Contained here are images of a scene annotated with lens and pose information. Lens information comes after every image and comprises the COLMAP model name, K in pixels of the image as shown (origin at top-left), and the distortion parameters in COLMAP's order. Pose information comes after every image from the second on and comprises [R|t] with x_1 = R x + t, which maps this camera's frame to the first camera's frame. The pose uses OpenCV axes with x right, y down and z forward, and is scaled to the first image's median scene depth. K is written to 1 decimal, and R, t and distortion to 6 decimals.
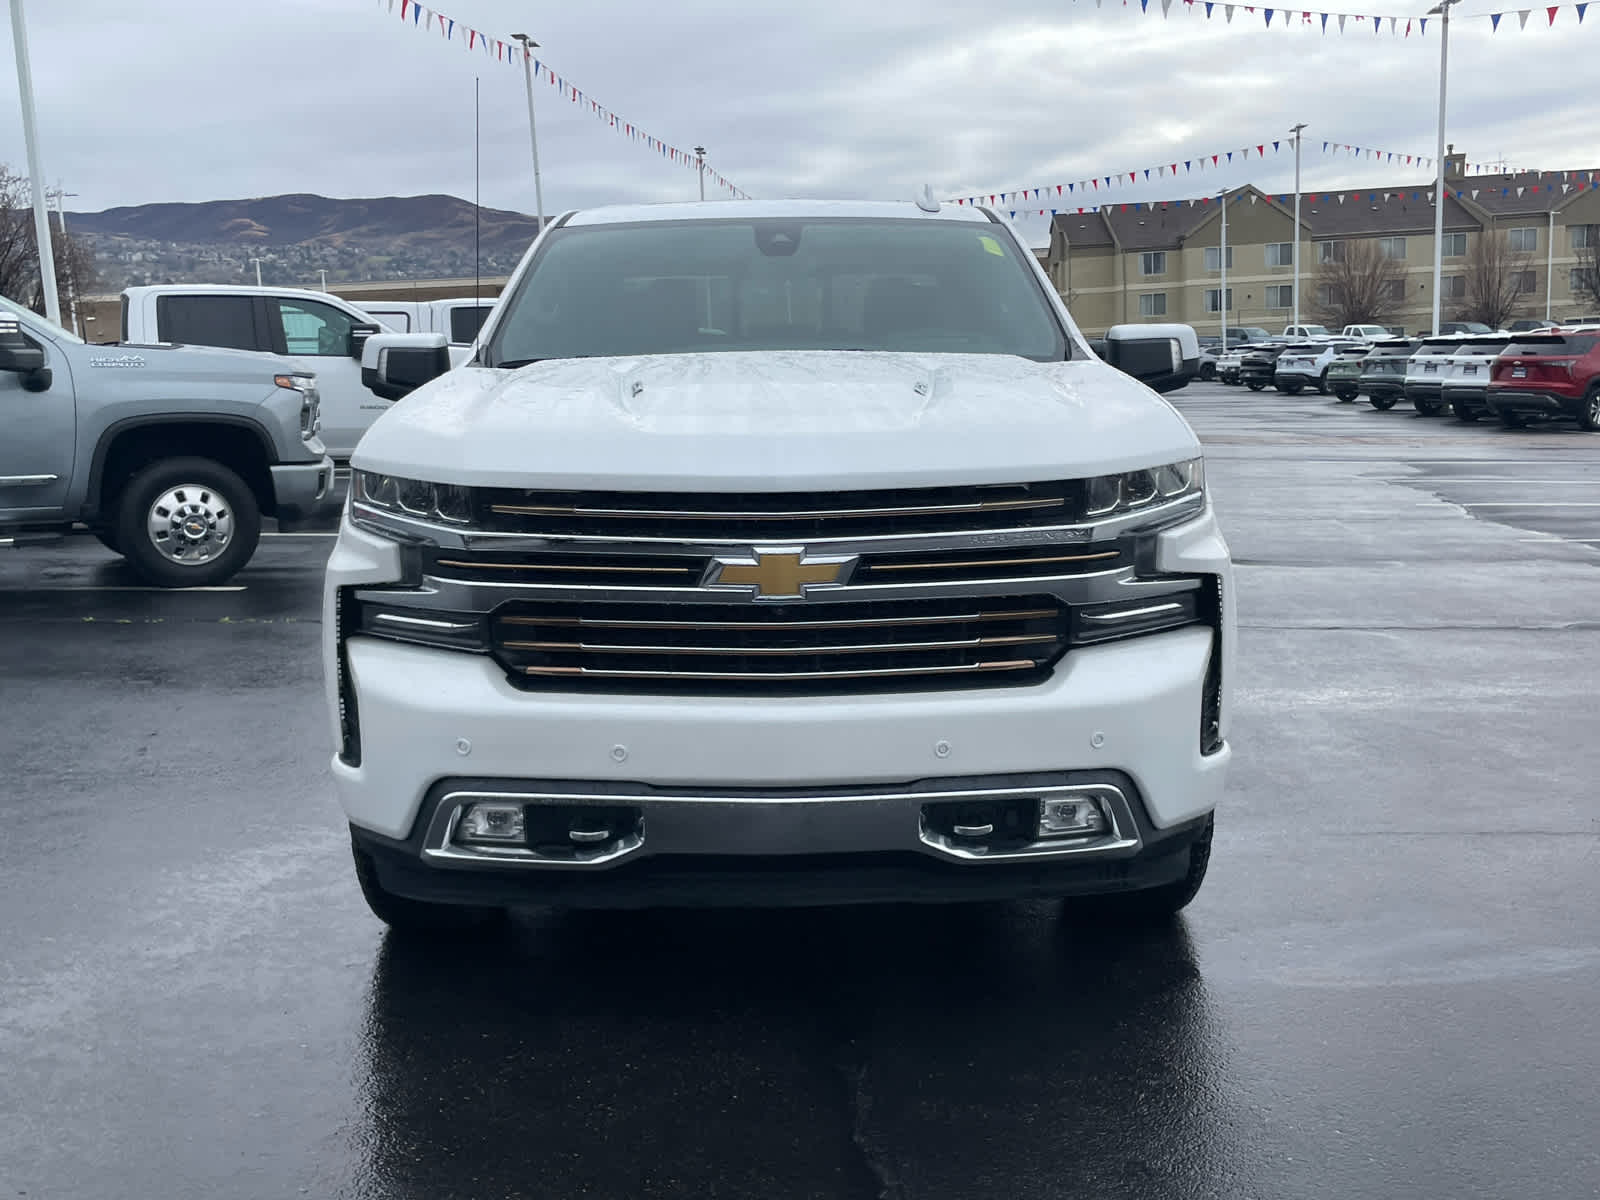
lens RADIAL K [[1576.8, 0, 806.7], [0, 1576.8, 591.1], [0, 0, 1]] dist [0.061285, 0.000000]
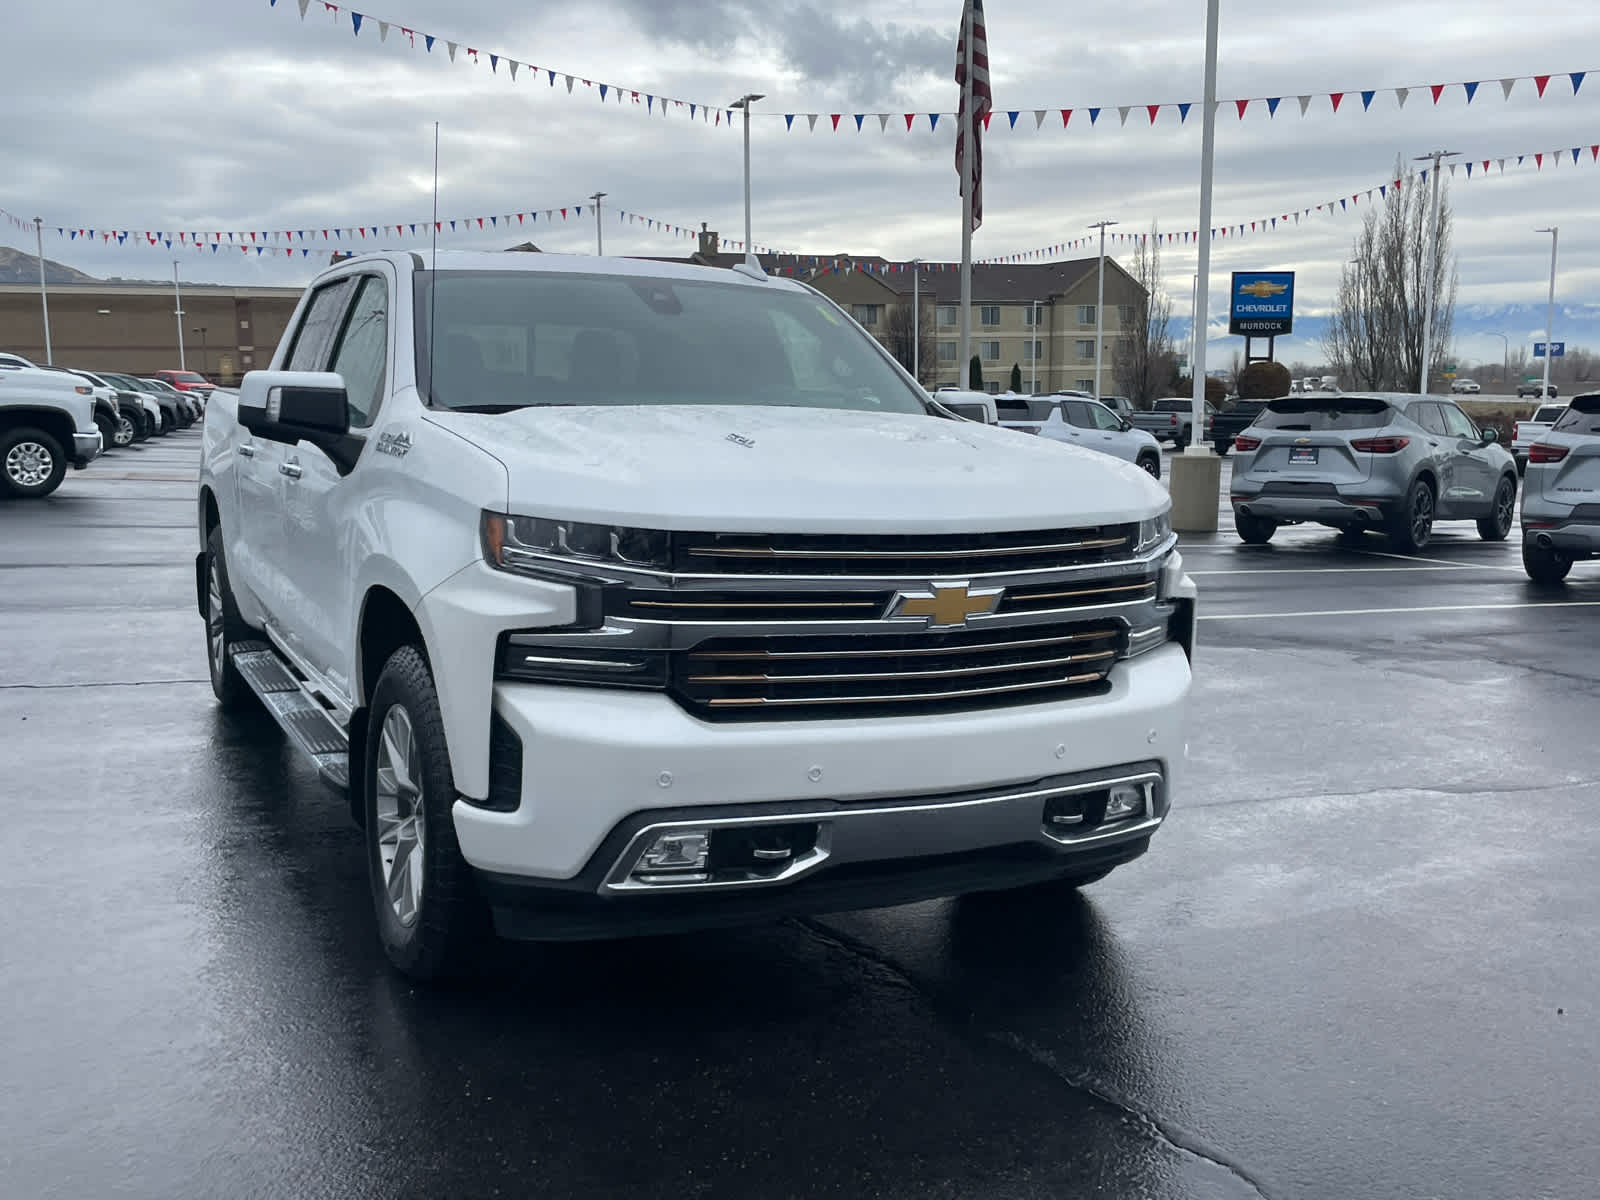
lens RADIAL K [[1576.8, 0, 786.9], [0, 1576.8, 605.4], [0, 0, 1]] dist [0.061285, 0.000000]
pose [[0.901724, -0.024711, 0.431605, -0.578300], [0.033554, 0.999354, -0.012885, -0.000109], [-0.431007, 0.026100, 0.901971, 0.022068]]
